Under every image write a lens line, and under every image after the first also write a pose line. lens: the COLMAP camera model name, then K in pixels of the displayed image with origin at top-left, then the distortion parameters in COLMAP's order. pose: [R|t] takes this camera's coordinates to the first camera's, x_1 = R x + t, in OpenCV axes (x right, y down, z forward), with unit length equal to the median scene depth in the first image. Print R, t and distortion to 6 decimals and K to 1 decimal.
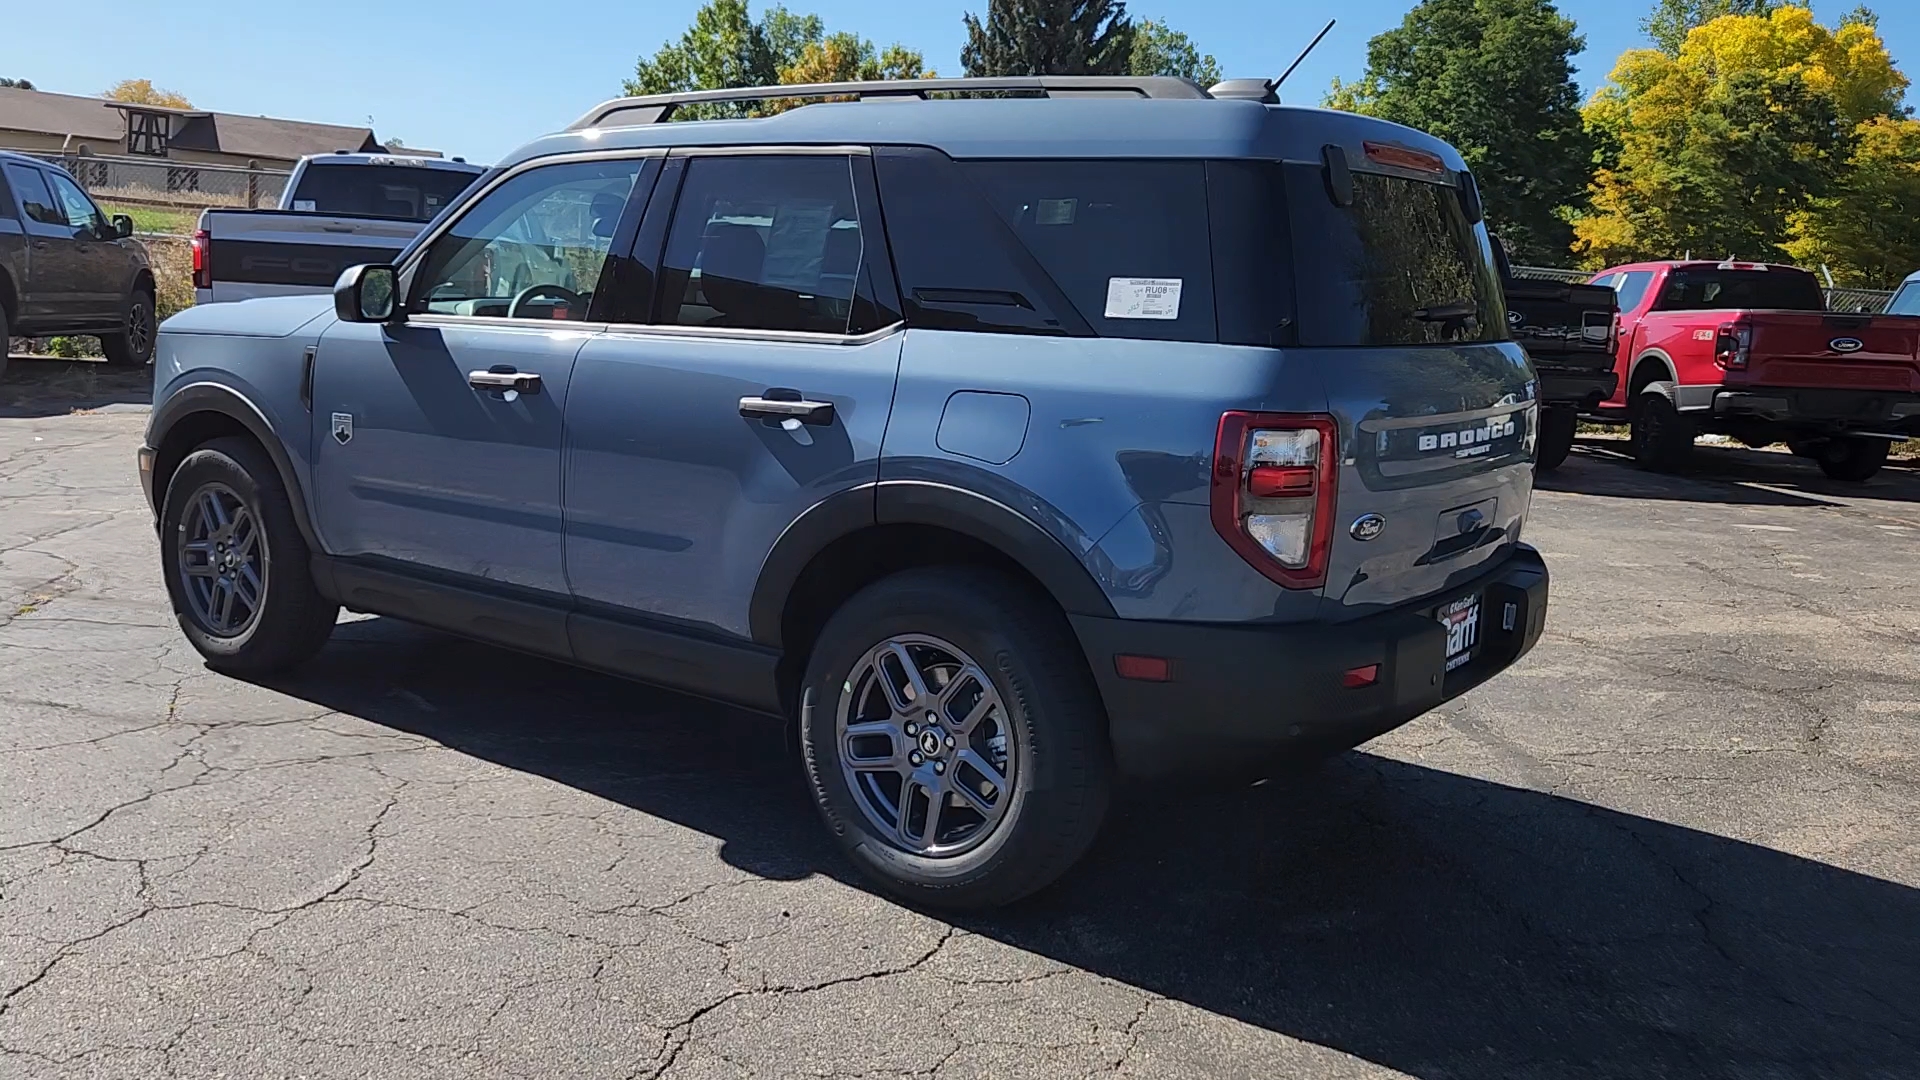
lens RADIAL K [[1640.7, 0, 953.1], [0, 1640.7, 540.8], [0, 0, 1]] dist [0.024014, -0.009888]
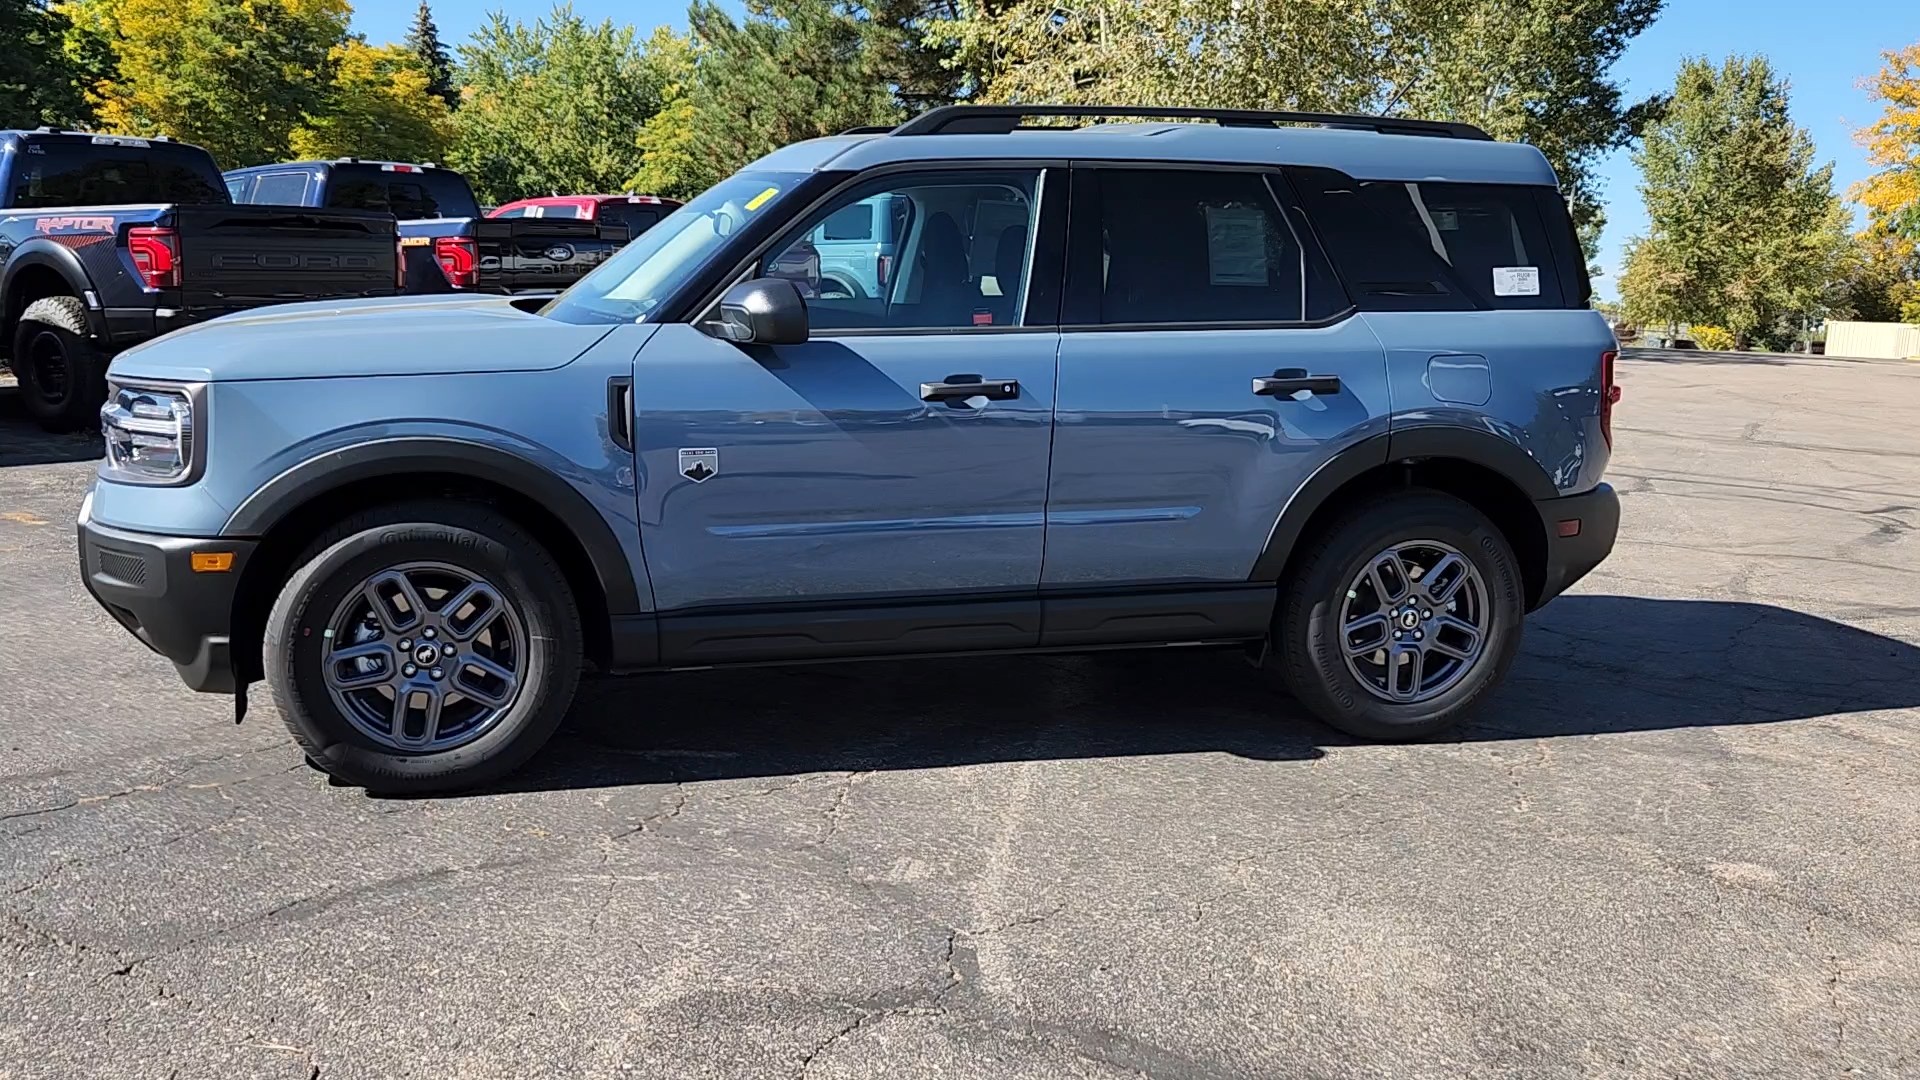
lens RADIAL K [[1632.1, 0, 955.1], [0, 1632.1, 537.8], [0, 0, 1]] dist [0.015404, 0.004437]
pose [[0.626833, -0.172943, 0.759718, -0.932783], [0.133266, 0.984484, 0.114153, -0.108216], [-0.767672, 0.029690, 0.640155, 0.318360]]
